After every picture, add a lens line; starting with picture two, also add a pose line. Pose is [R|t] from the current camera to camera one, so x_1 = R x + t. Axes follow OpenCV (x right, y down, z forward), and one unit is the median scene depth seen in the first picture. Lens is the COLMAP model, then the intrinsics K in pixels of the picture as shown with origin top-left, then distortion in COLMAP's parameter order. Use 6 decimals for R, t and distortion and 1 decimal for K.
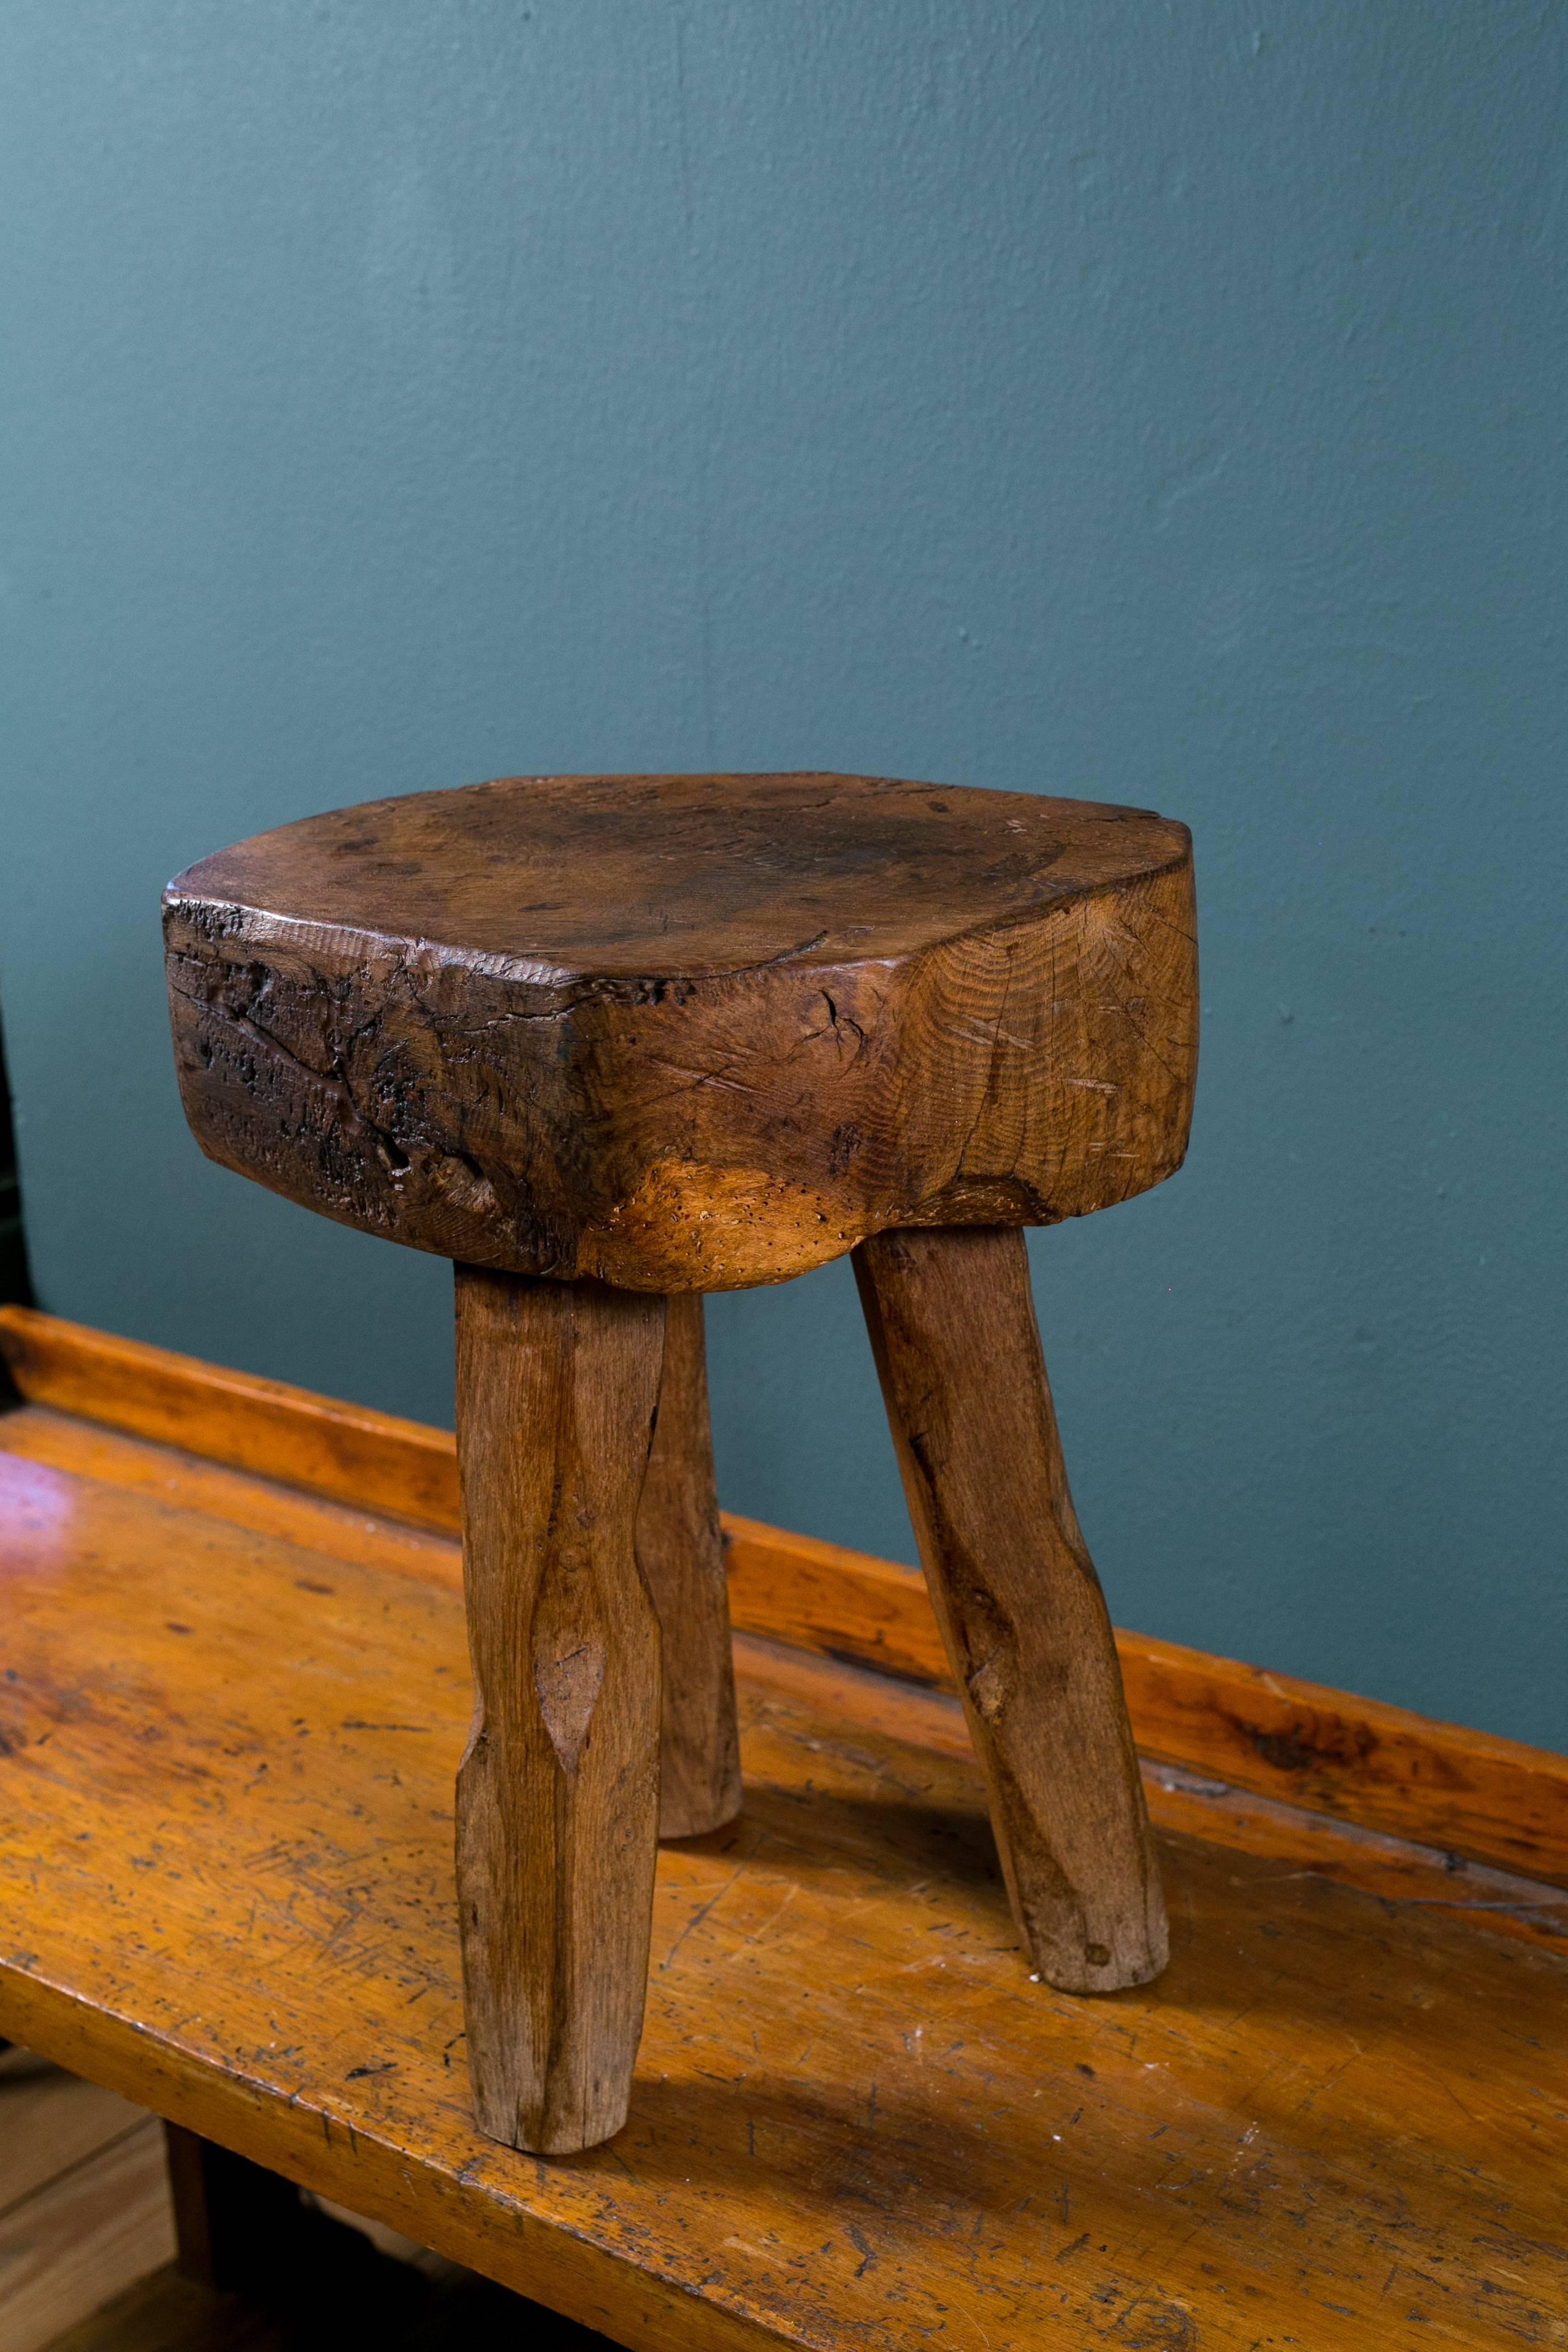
lens RADIAL K [[3629.0, 0, 580.3], [0, 3629.0, 1256.5], [0, 0, 1]] dist [-0.006411, -0.001011]
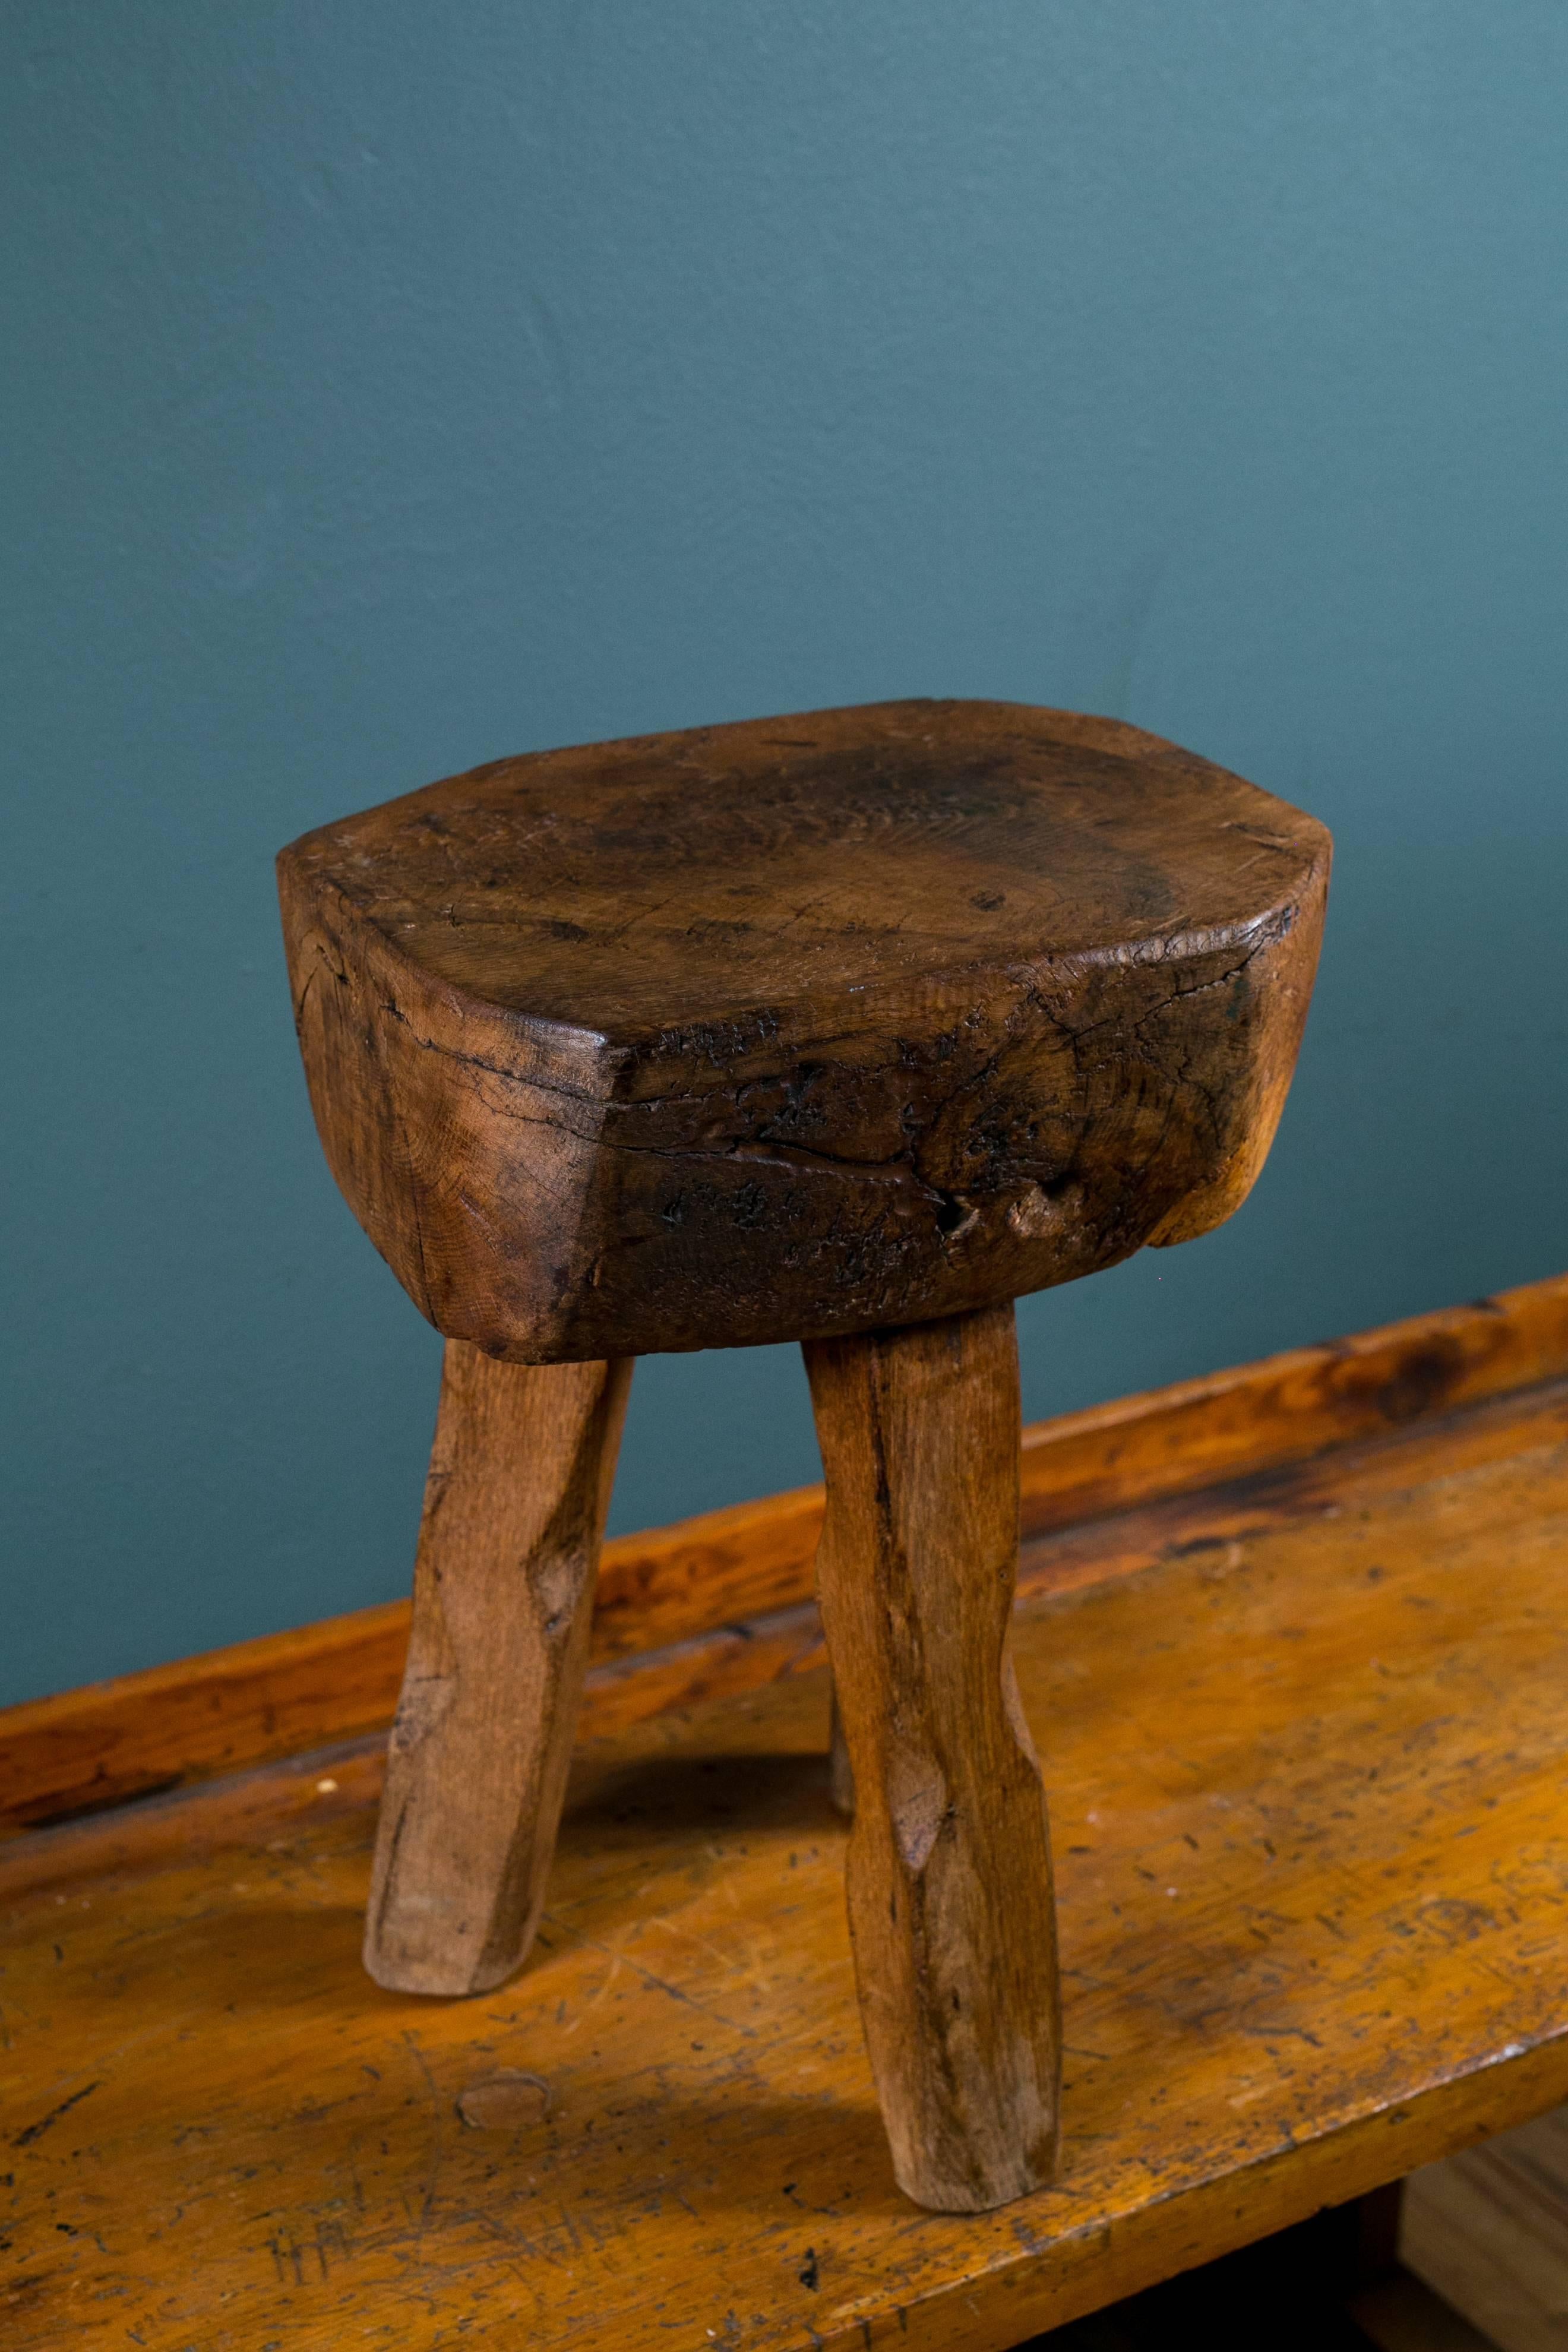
lens RADIAL K [[3491.3, 0, 887.0], [0, 3491.3, 1263.6], [0, 0, 1]] dist [-0.000234, 0.003984]
pose [[0.265769, -0.330493, 0.905617, -0.789555], [0.282986, 0.924761, 0.254433, -0.226943], [-0.921567, 0.188657, 0.339297, 0.689569]]
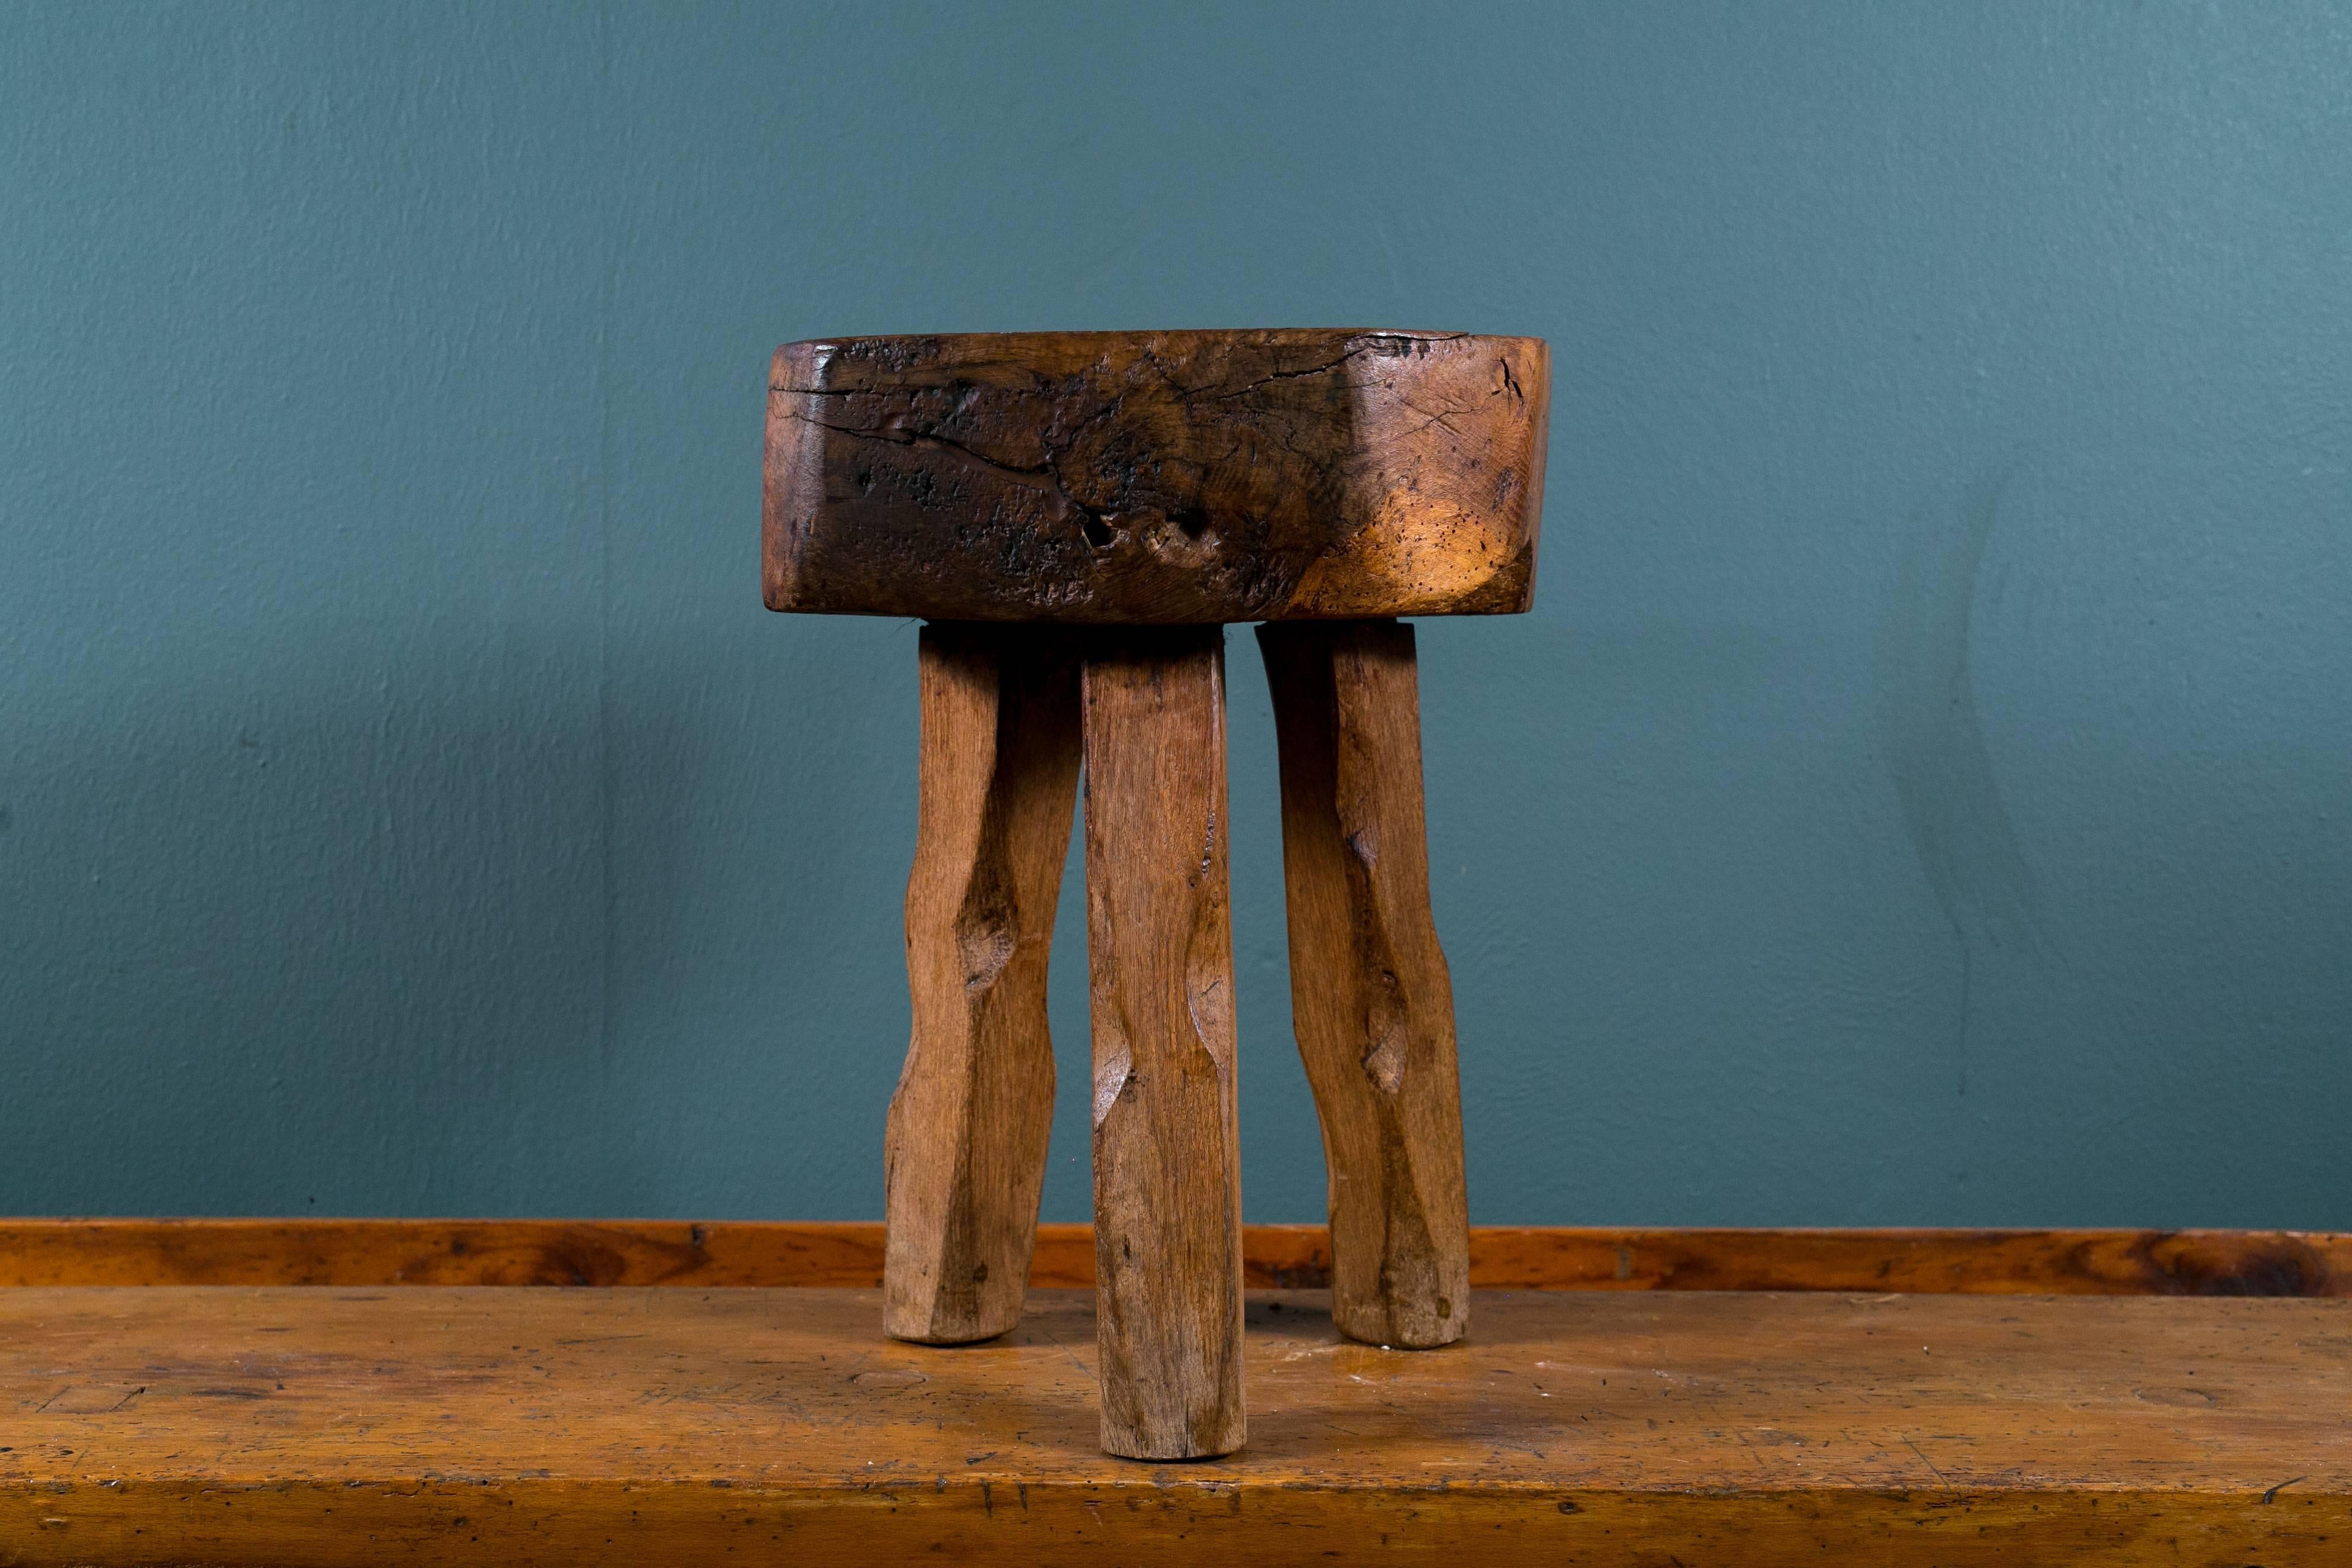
lens RADIAL K [[3629.3, 0, 1176.0], [0, 3629.3, 784.0], [0, 0, 1]] dist [-0.006411, -0.001011]
pose [[0.757236, 0.030409, 0.652434, -0.758813], [0.172448, 0.954160, -0.244622, 0.325244], [-0.629965, 0.297747, 0.717280, 0.153438]]
